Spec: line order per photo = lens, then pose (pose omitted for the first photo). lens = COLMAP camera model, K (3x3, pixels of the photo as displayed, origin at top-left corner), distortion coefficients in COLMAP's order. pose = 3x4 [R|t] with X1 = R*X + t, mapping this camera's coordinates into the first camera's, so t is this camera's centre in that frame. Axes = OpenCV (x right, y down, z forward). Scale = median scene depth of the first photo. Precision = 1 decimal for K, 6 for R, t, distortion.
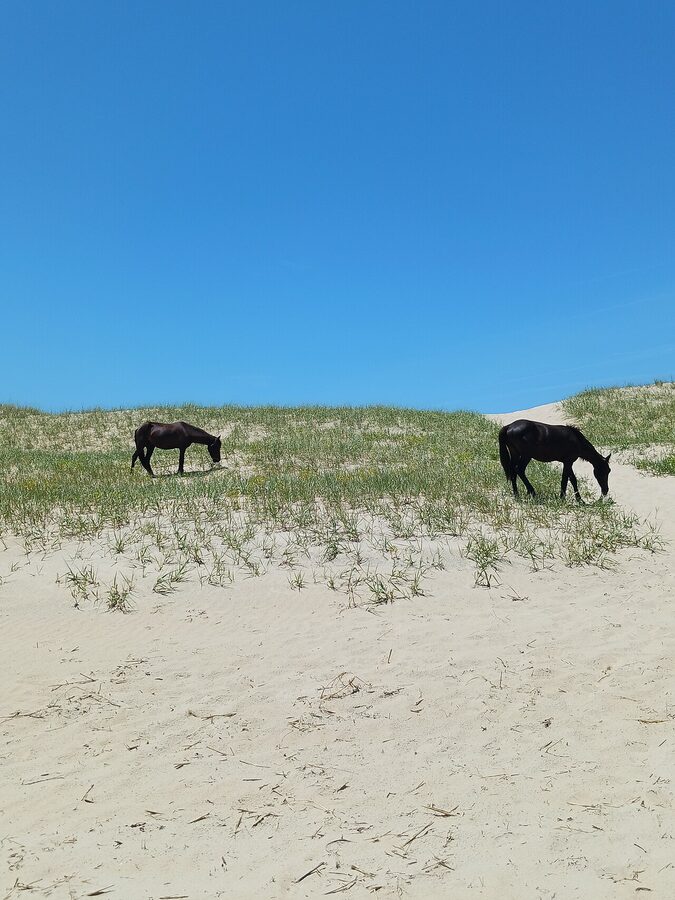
lens RADIAL K [[748.8, 0, 336.6], [0, 748.8, 448.8], [0, 0, 1]] dist [0.009597, -0.003405]
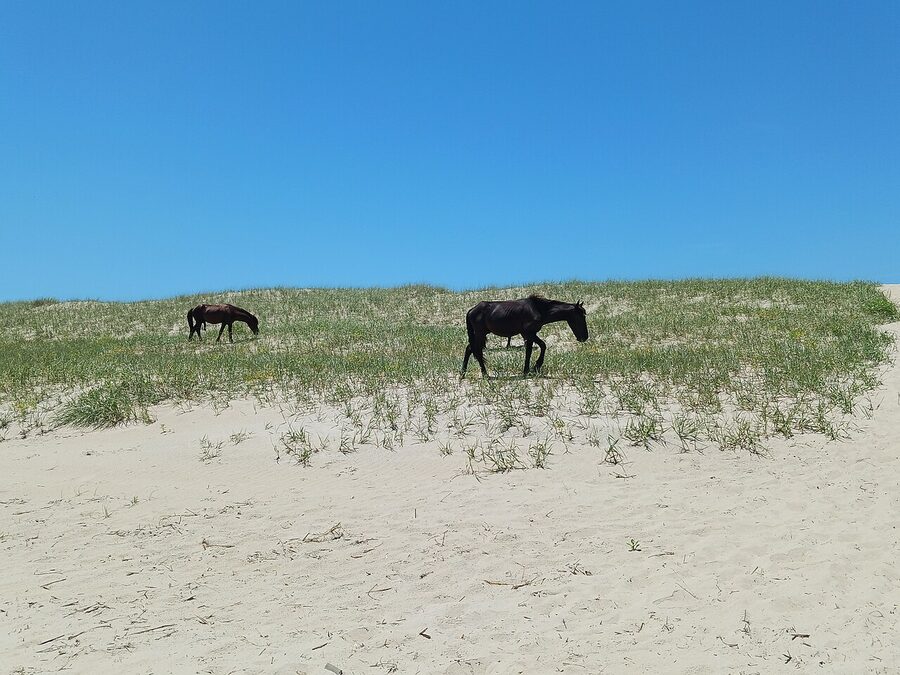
lens RADIAL K [[748.8, 0, 449.8], [0, 748.8, 338.2], [0, 0, 1]] dist [0.009597, -0.003405]
pose [[0.927215, 0.004761, -0.374500, 0.114691], [0.002228, 0.999831, 0.018227, 0.000085], [0.374524, -0.017734, 0.927048, 0.002866]]
